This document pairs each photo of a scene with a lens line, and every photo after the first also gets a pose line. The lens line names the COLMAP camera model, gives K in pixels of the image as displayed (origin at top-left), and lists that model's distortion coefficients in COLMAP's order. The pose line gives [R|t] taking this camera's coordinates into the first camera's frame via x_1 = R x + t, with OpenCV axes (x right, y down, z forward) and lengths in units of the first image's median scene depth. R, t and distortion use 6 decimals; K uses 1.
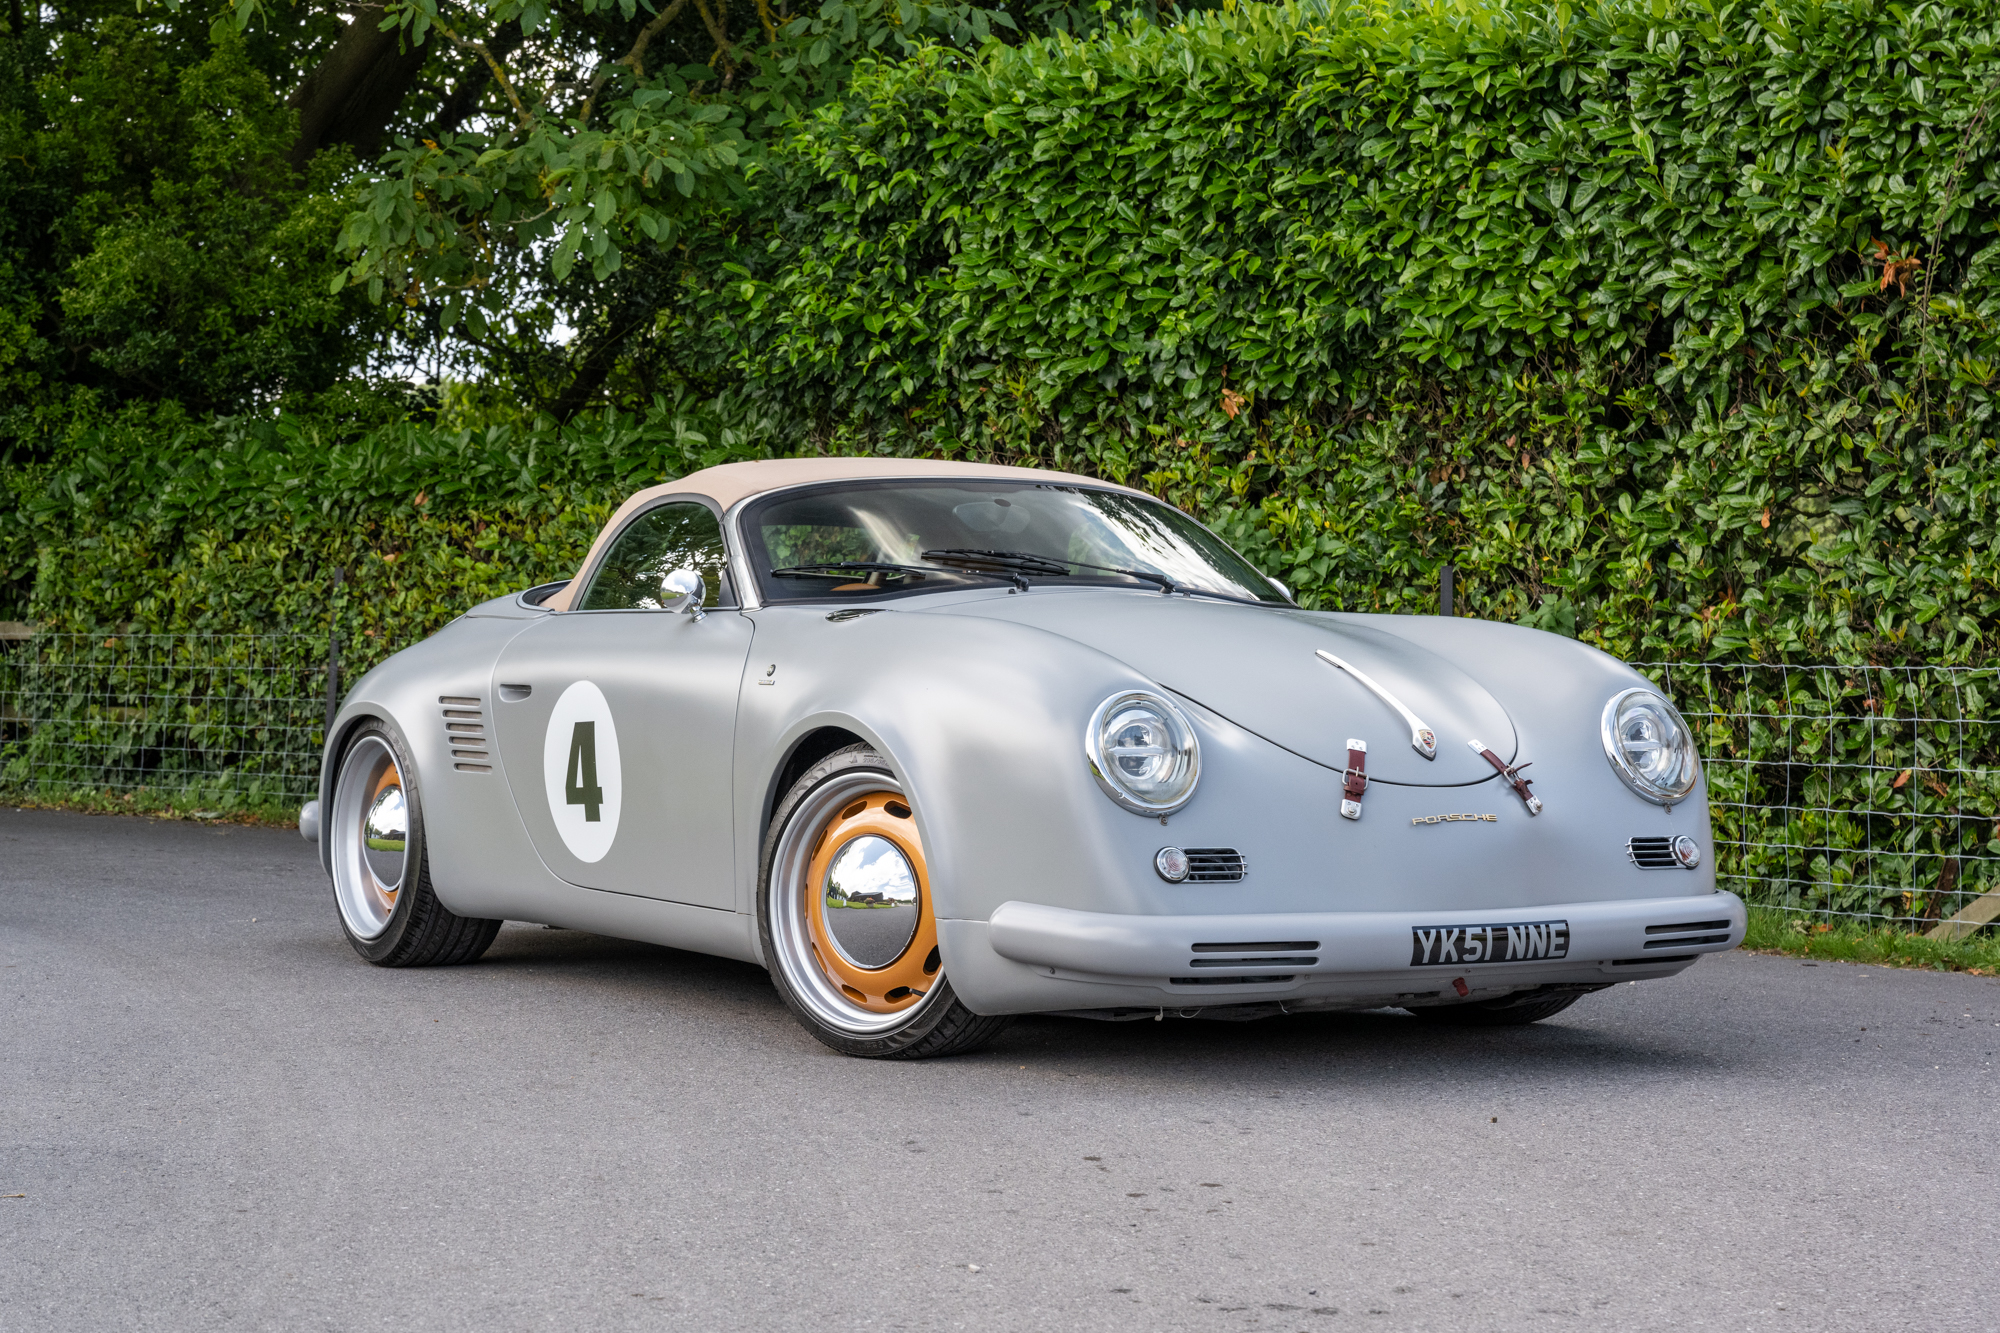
lens RADIAL K [[3977.5, 0, 981.1], [0, 3977.5, 650.8], [0, 0, 1]] dist [0.000020, 0.000000]
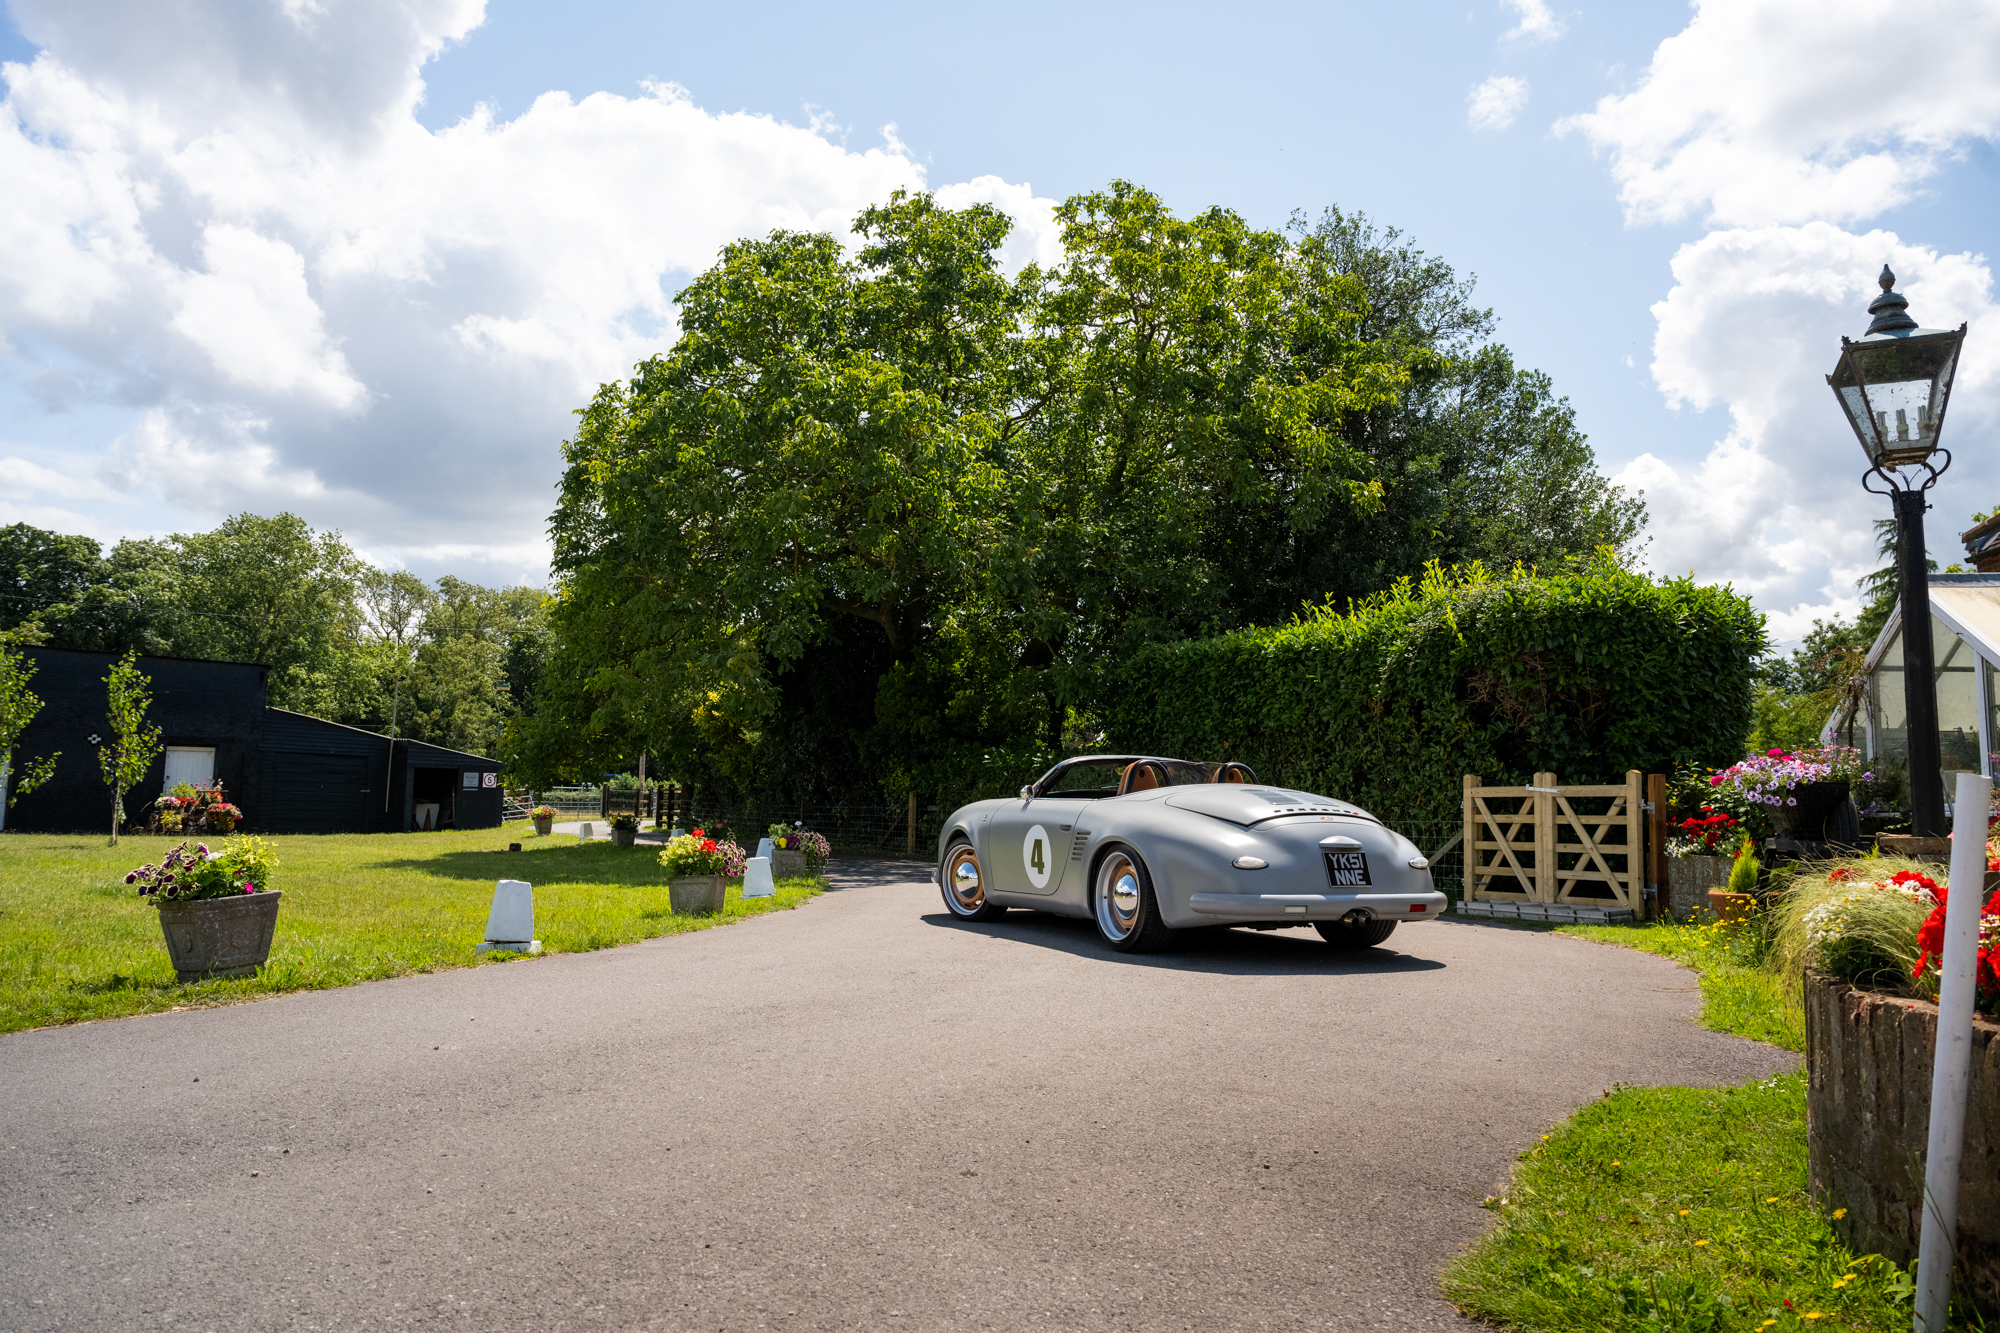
lens RADIAL K [[1401.4, 0, 1013.3], [0, 1401.4, 668.9], [0, 0, 1]] dist [-0.008908, 0.004167]
pose [[0.969190, -0.015598, -0.245819, 0.191241], [-0.010754, 0.994362, -0.105496, 0.003671], [0.246078, 0.104889, 0.963558, -0.254906]]
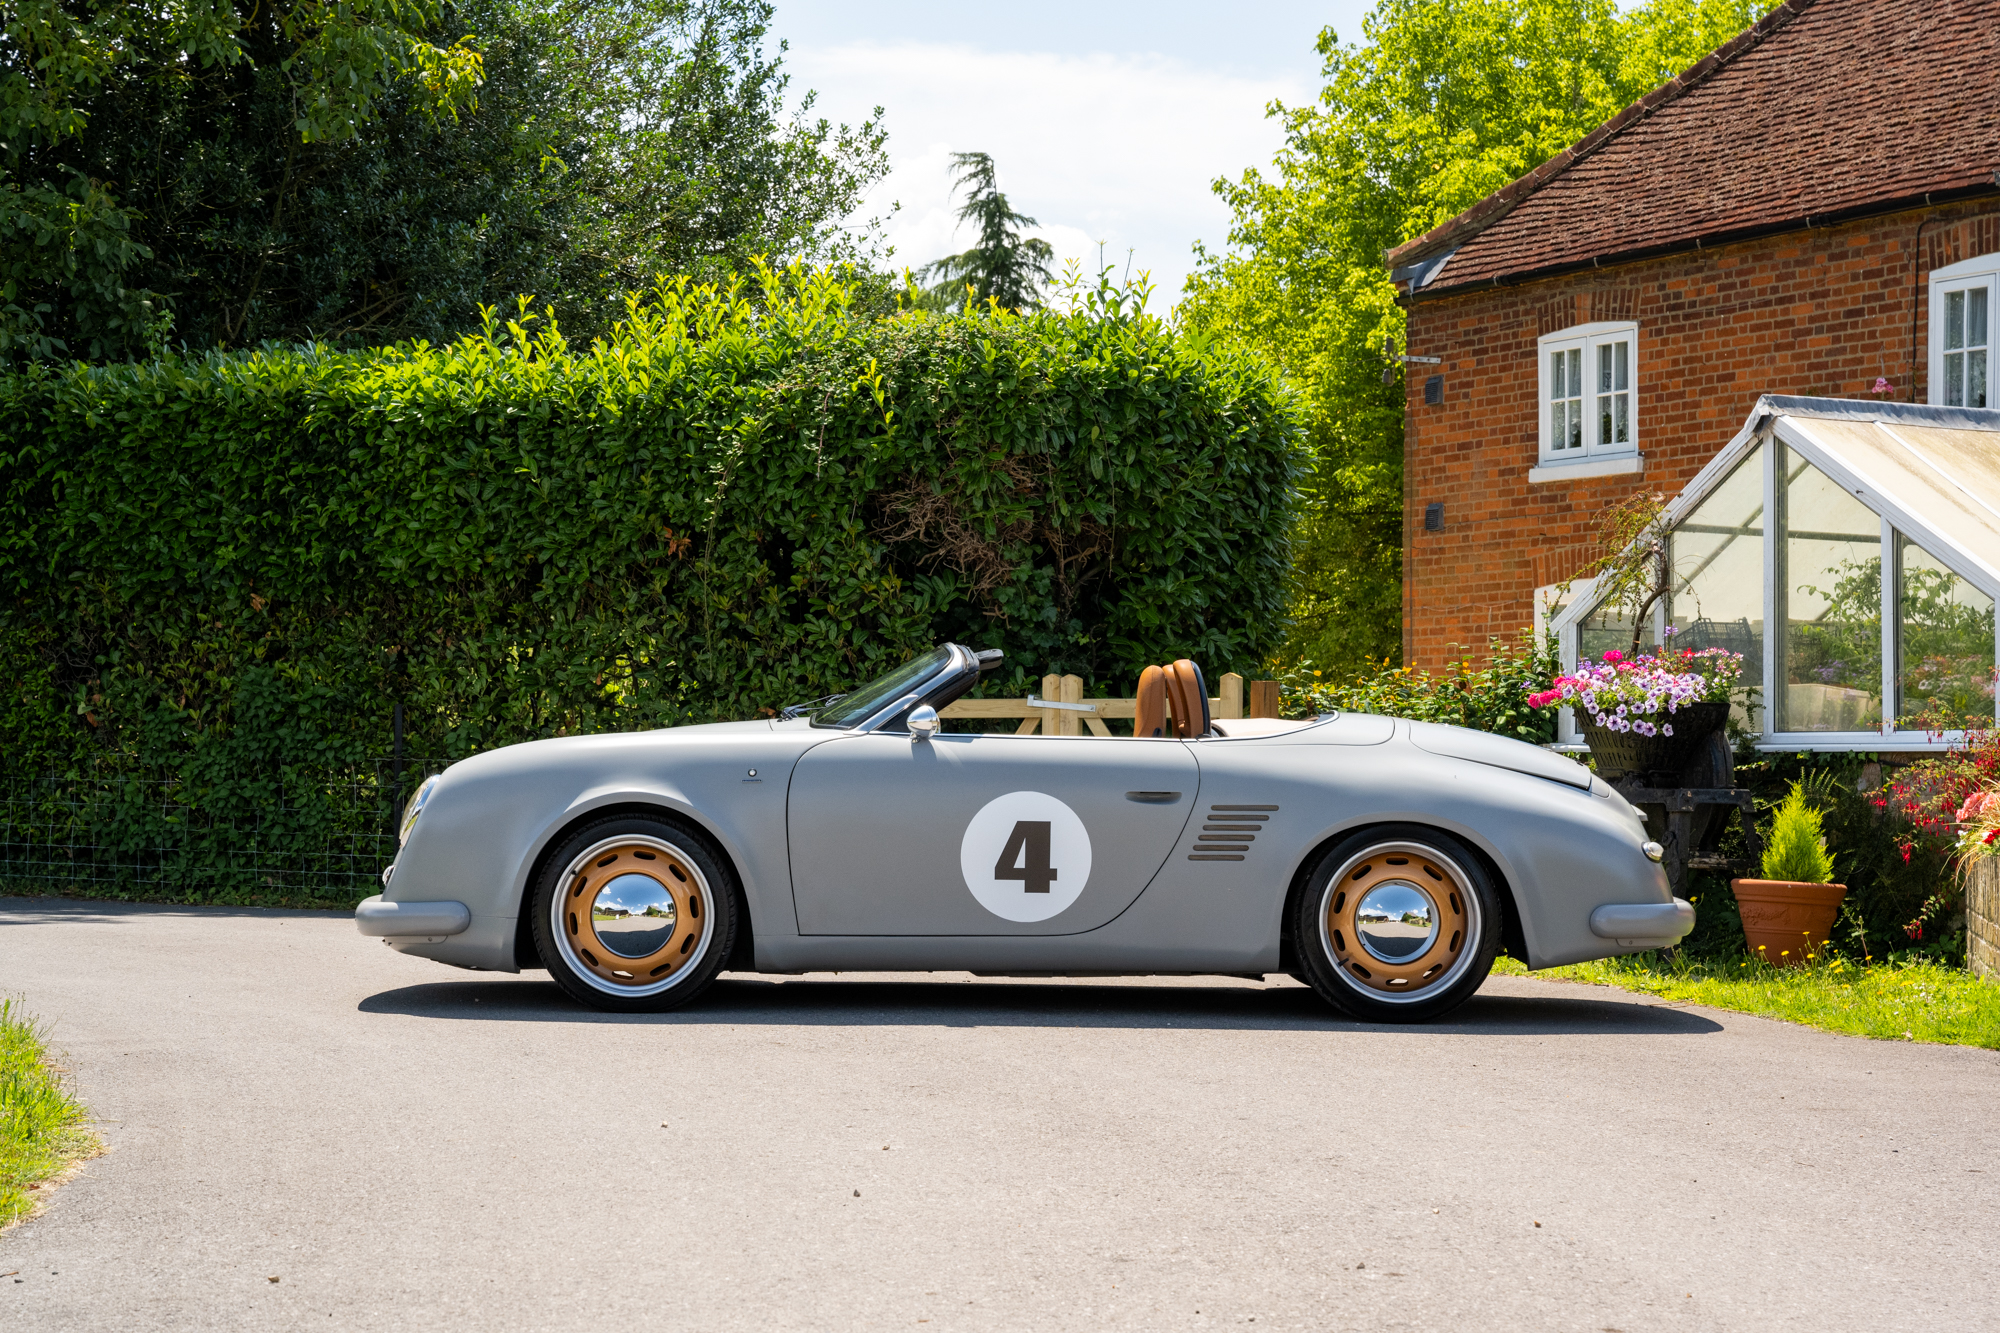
lens RADIAL K [[3509.7, 0, 993.7], [0, 3509.7, 667.0], [0, 0, 1]] dist [0.009350, 0.000000]
pose [[0.925622, 0.011688, 0.378269, -0.206864], [-0.001650, 0.999638, -0.026850, 0.002430], [-0.378446, 0.024229, 0.925306, -0.458283]]
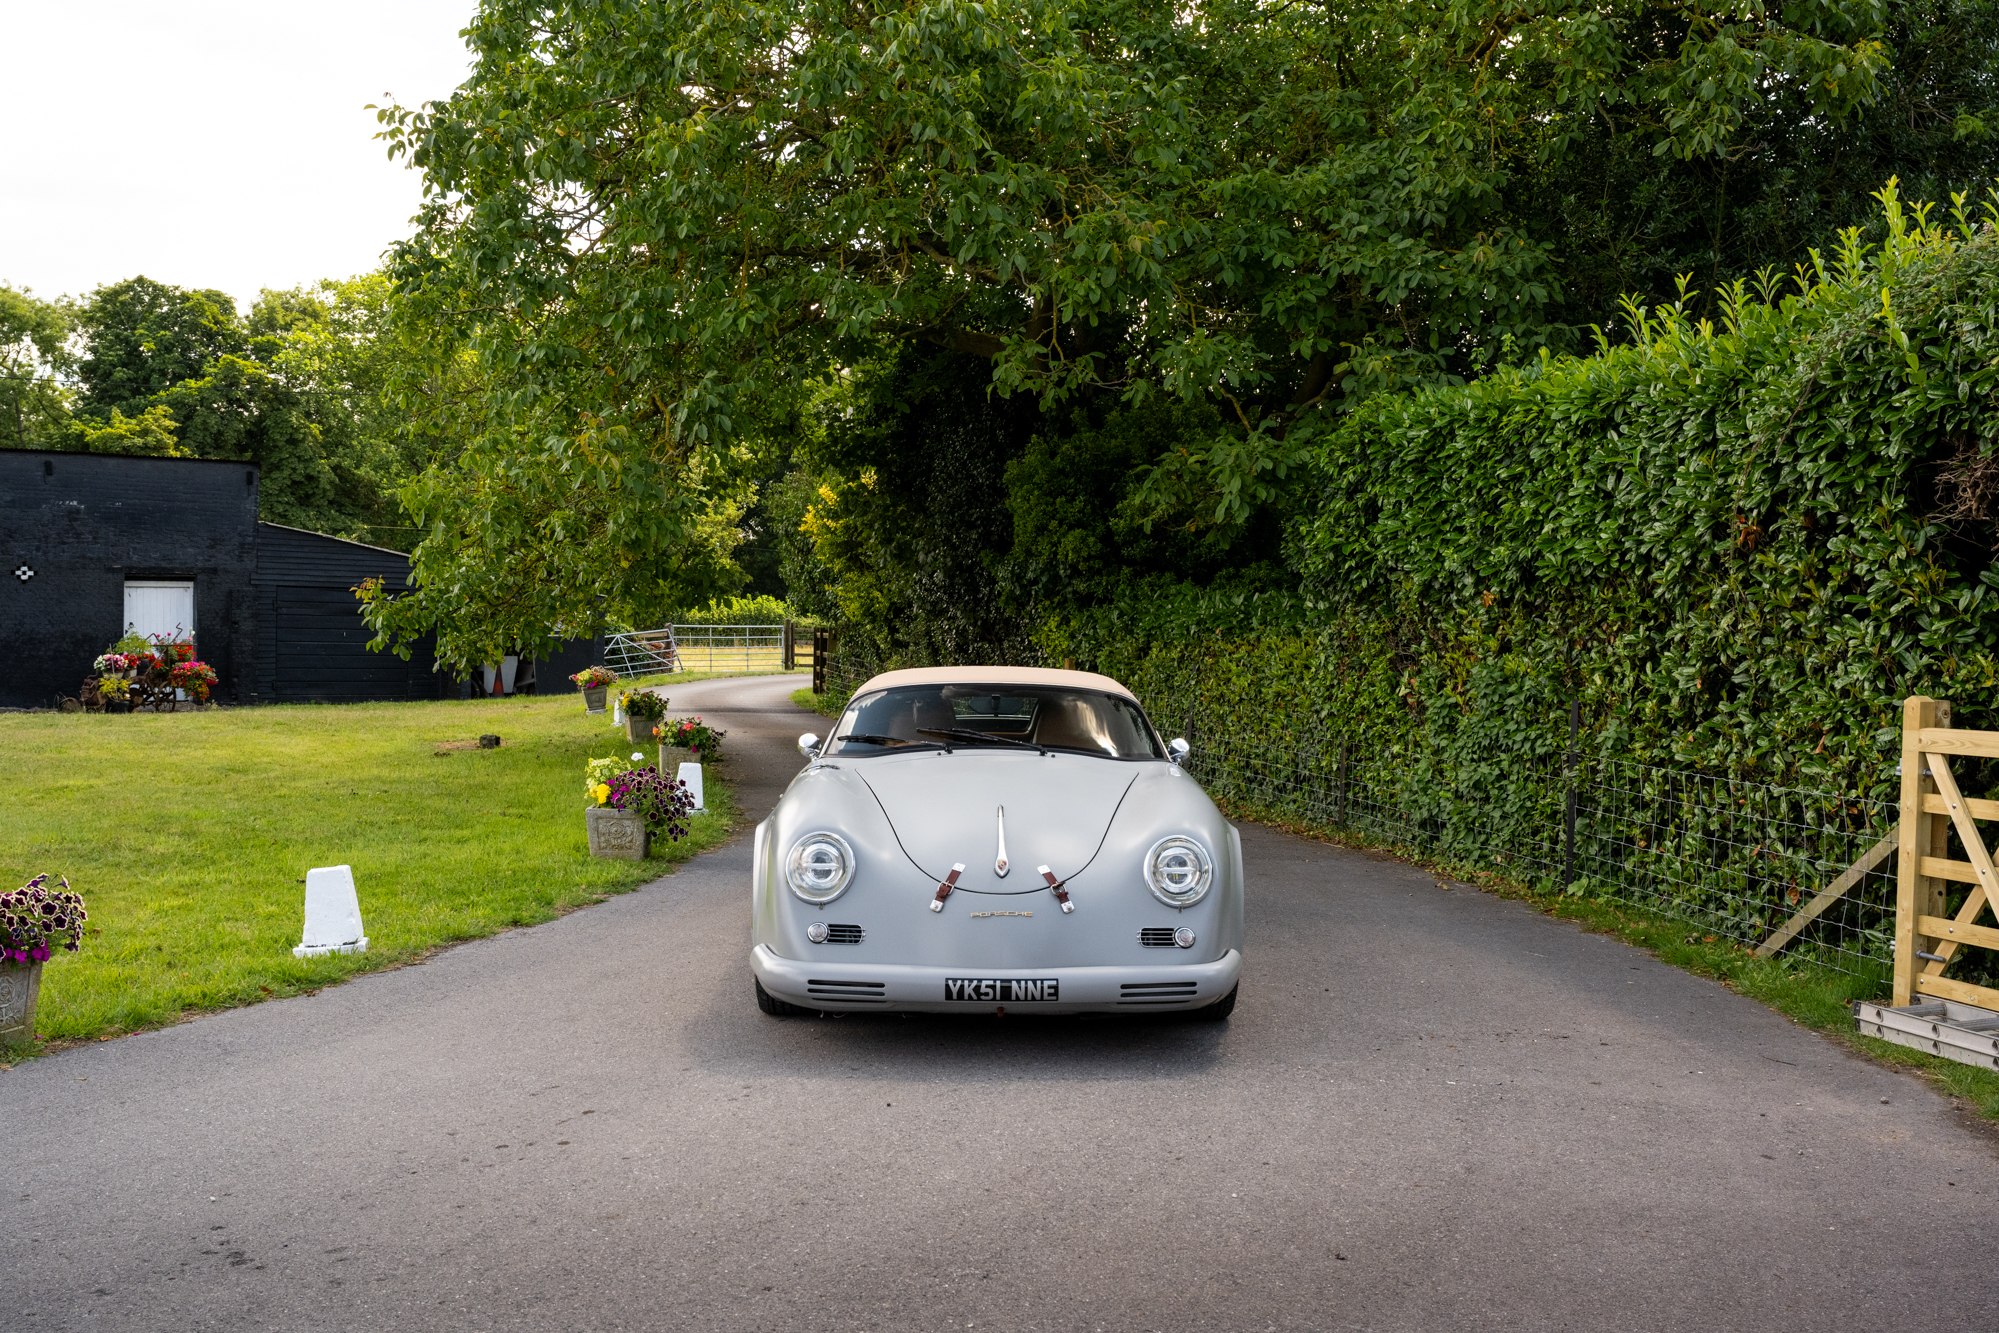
lens RADIAL K [[1983.8, 0, 1009.2], [0, 1983.8, 674.4], [0, 0, 1]] dist [-0.003327, 0.000000]
pose [[0.880273, 0.015498, -0.474215, 0.298261], [-0.008507, 0.999821, 0.016884, -0.043070], [0.474392, -0.010828, 0.880247, 0.138517]]
